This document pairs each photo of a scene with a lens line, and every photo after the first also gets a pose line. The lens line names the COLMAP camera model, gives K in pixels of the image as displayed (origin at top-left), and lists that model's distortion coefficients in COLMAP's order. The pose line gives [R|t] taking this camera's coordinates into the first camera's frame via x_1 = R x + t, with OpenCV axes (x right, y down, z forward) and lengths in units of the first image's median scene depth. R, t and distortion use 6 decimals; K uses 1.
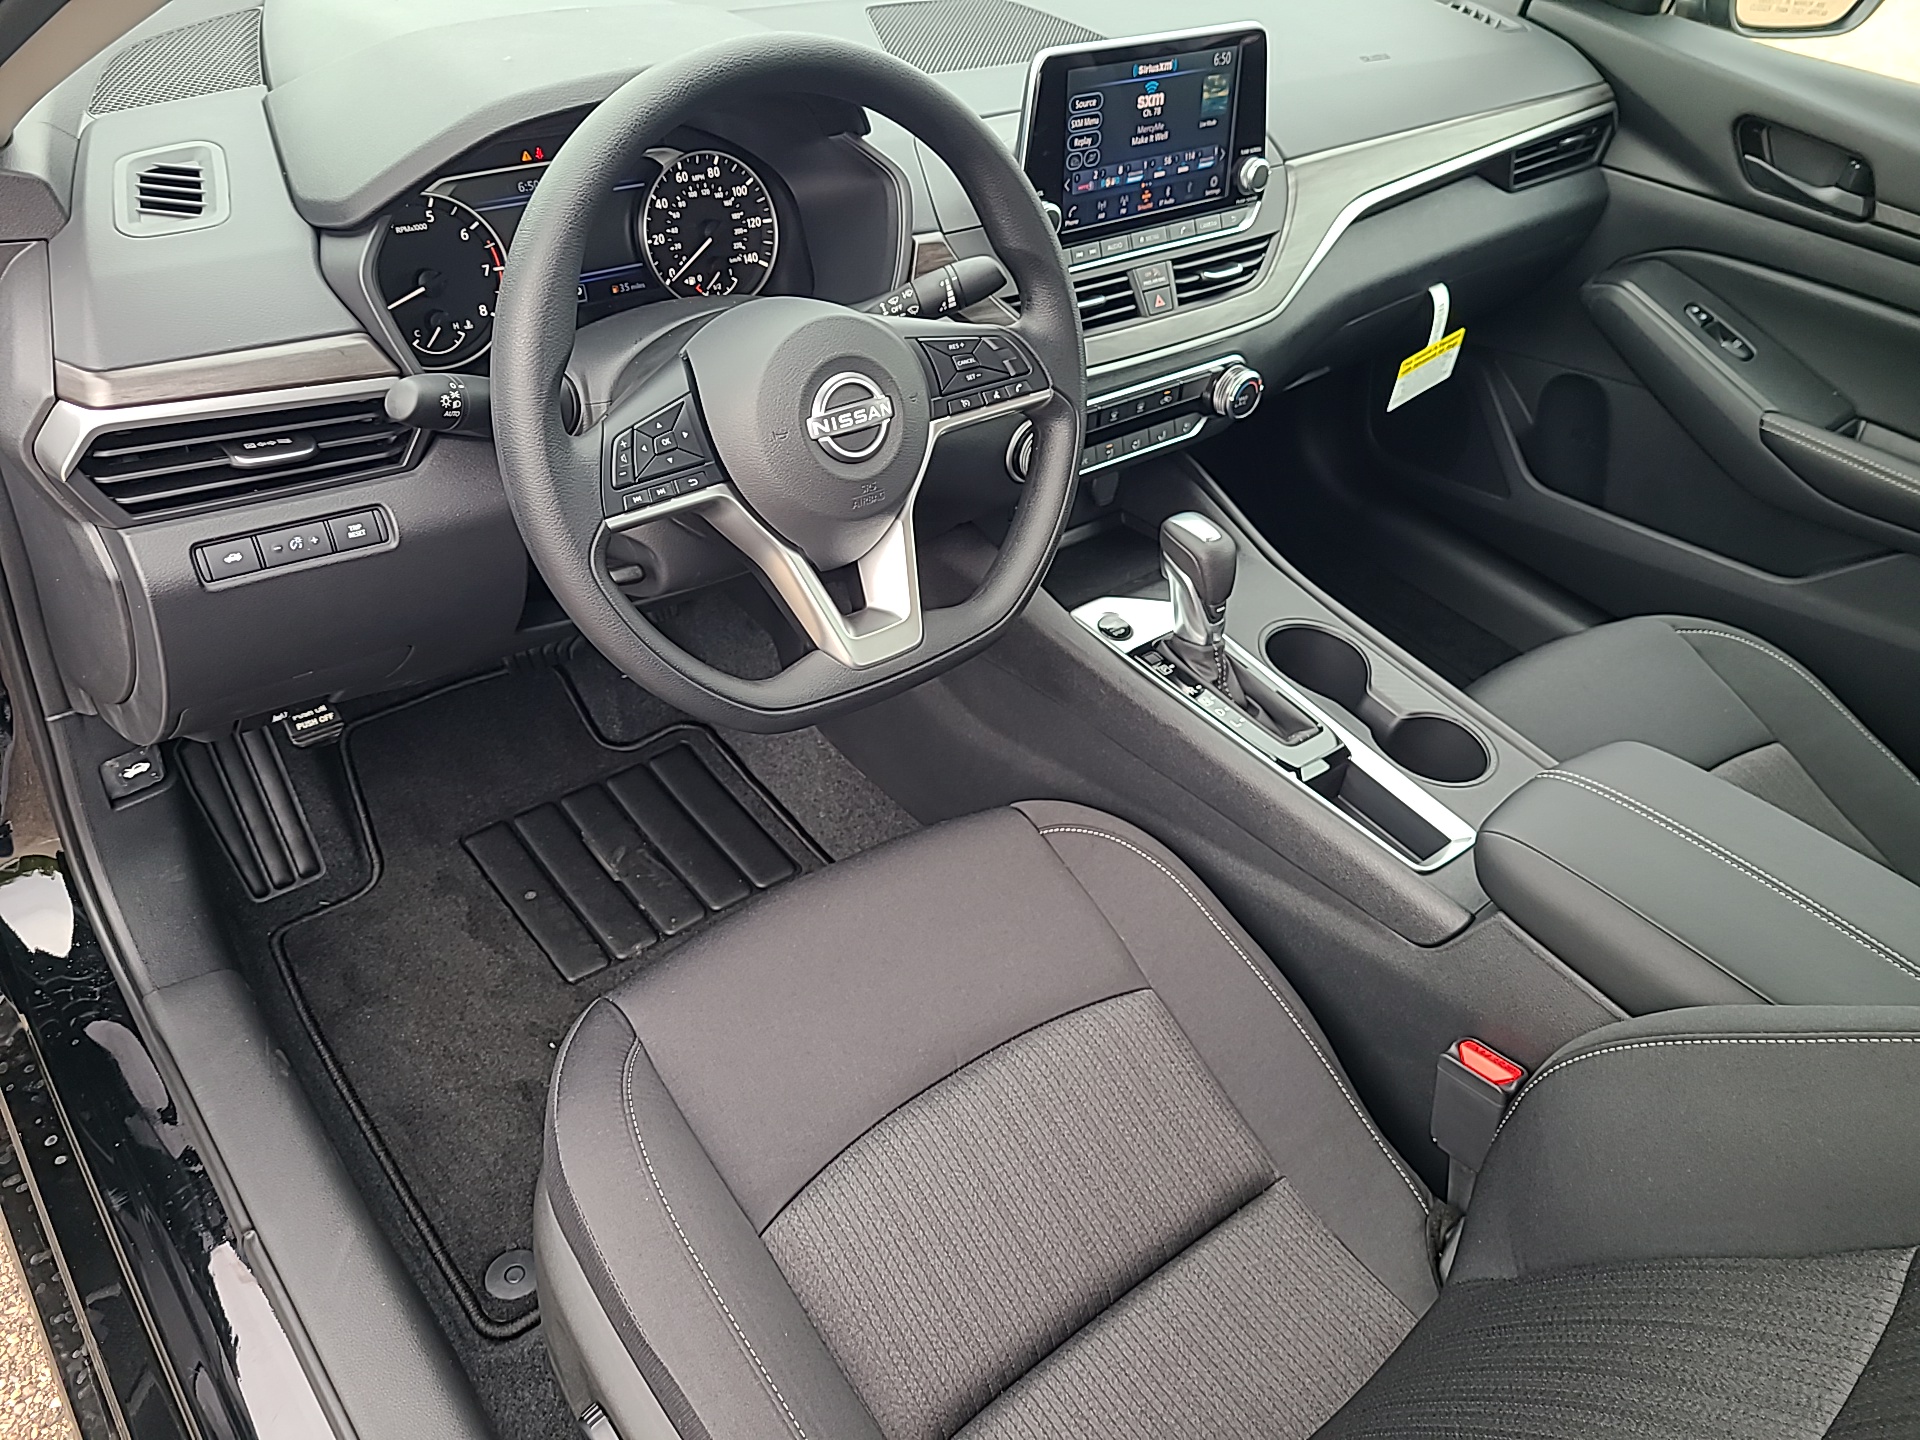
lens RADIAL K [[1513.5, 0, 968.6], [0, 1513.5, 745.4], [0, 0, 1]] dist [0.044995, -0.055154]
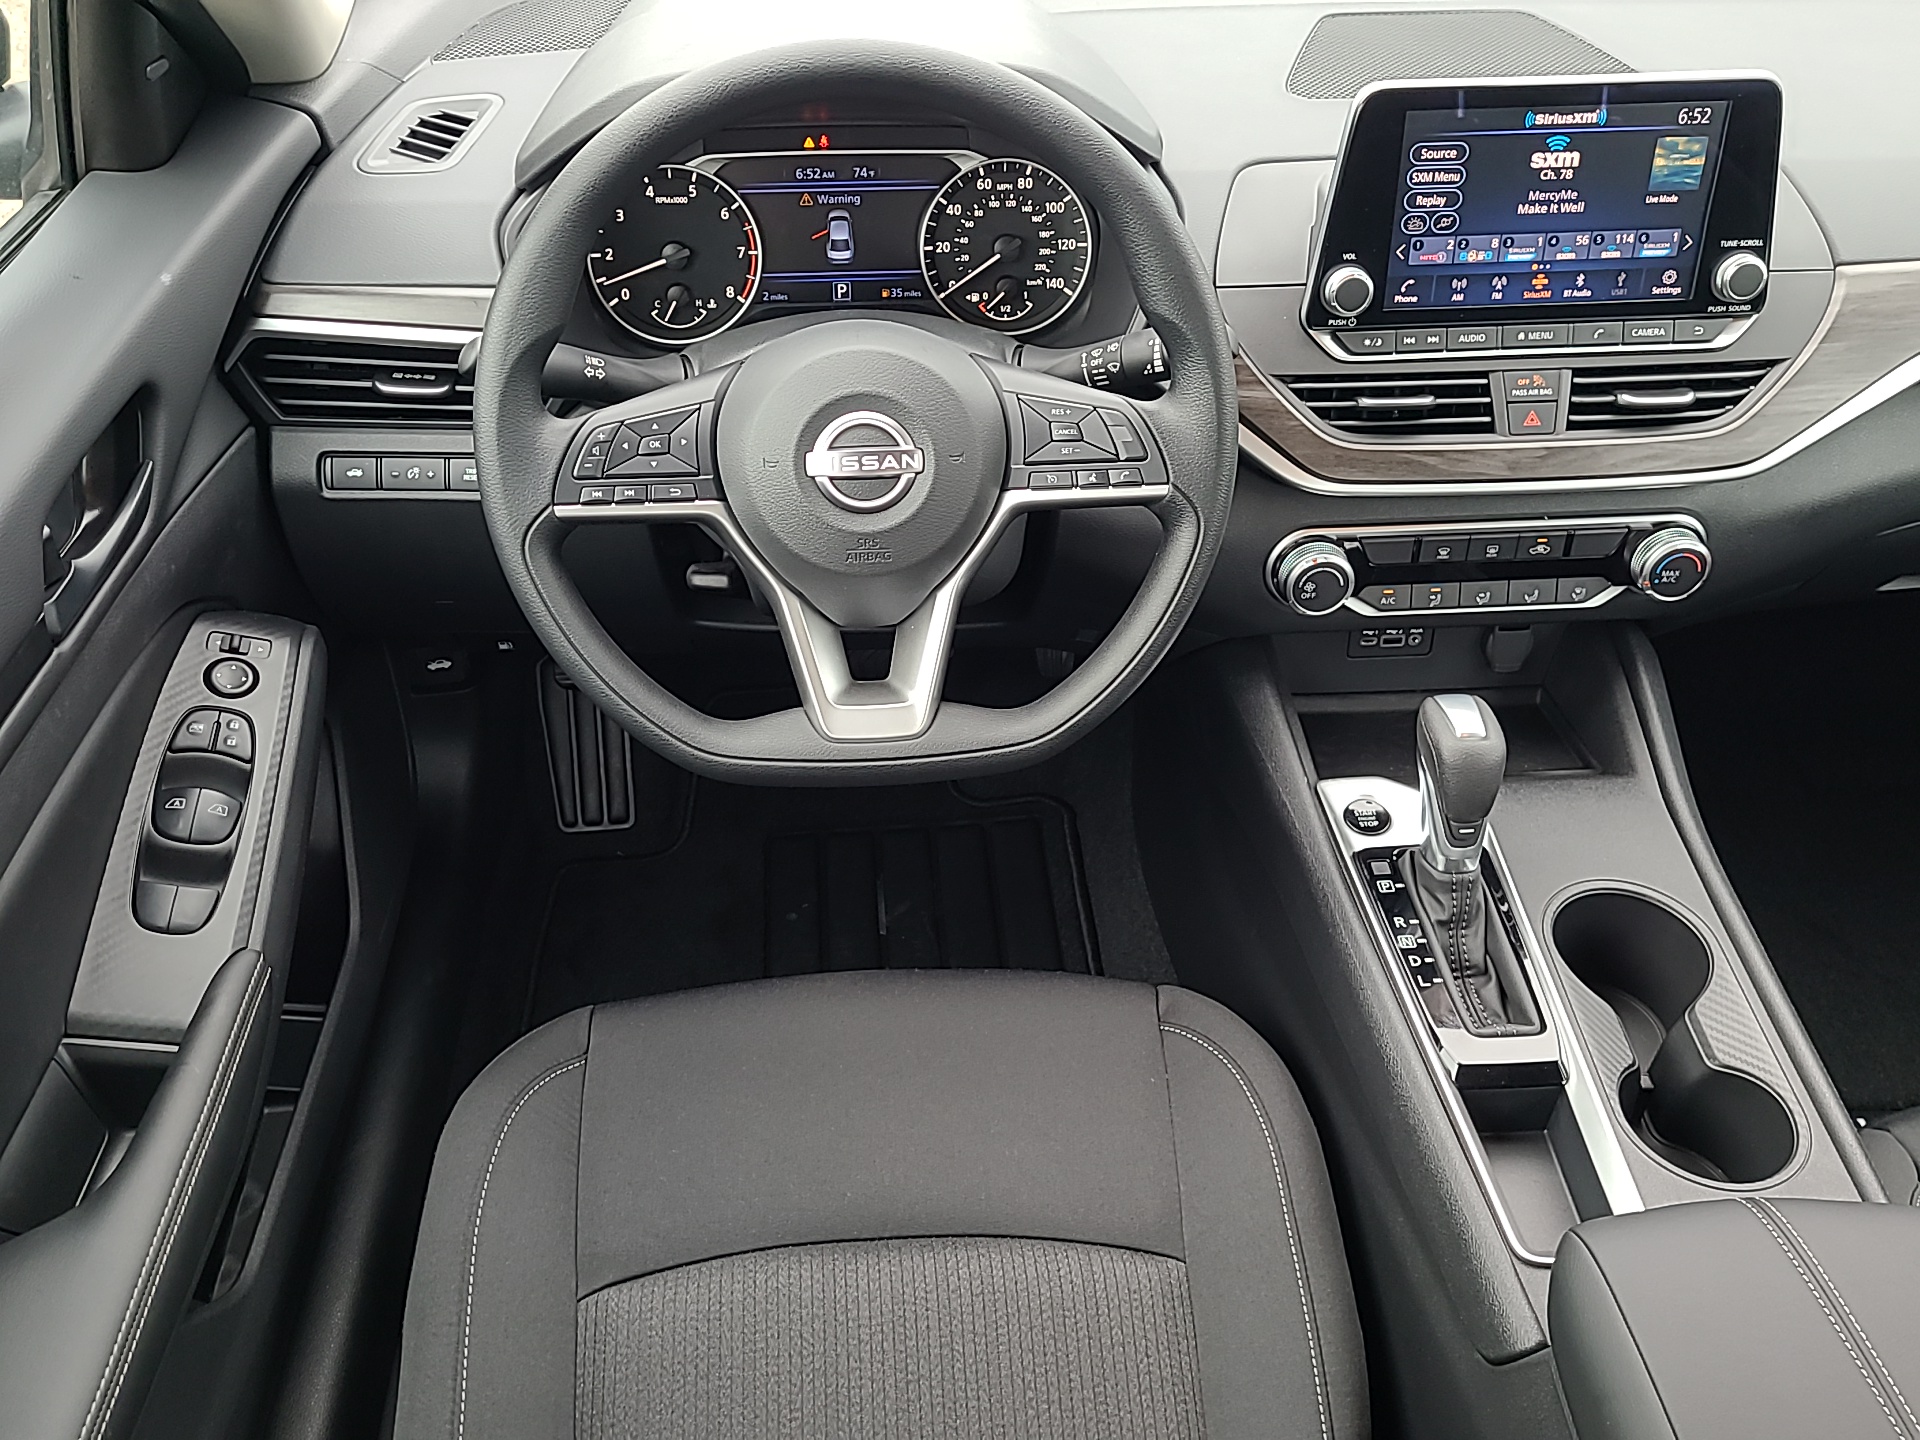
lens RADIAL K [[1856.8, 0, 948.3], [0, 1856.8, 764.1], [0, 0, 1]] dist [0.037714, -0.027516]
pose [[0.802312, 0.283001, -0.525553, 0.461449], [-0.307968, 0.950484, 0.041673, -0.086056], [0.511323, 0.128418, 0.849740, 0.097991]]
